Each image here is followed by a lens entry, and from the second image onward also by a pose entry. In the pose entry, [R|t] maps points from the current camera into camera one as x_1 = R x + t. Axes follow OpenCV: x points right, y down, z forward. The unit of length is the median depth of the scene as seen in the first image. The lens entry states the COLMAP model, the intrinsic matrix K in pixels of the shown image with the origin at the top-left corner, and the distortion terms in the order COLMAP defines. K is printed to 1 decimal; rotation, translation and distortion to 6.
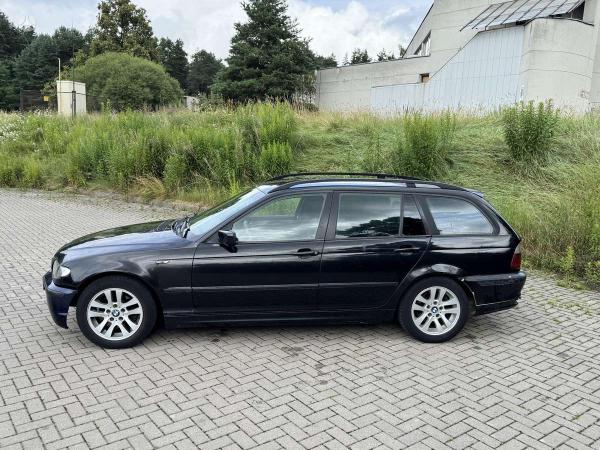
lens RADIAL K [[510.0, 0, 300.0], [0, 510.0, 225.0], [0, 0, 1]] dist [0.105045, -0.184009]
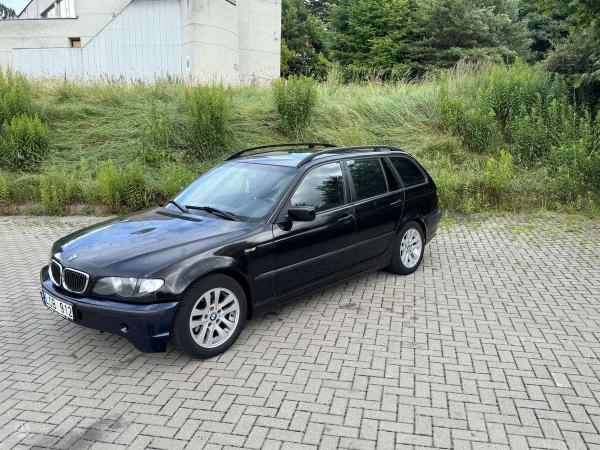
lens RADIAL K [[510.0, 0, 300.0], [0, 510.0, 225.0], [0, 0, 1]] dist [0.105045, -0.184009]
pose [[0.758474, -0.163999, 0.630730, -0.775533], [0.126714, 0.986460, 0.104117, -0.057727], [-0.639265, 0.000952, 0.768986, 0.225755]]
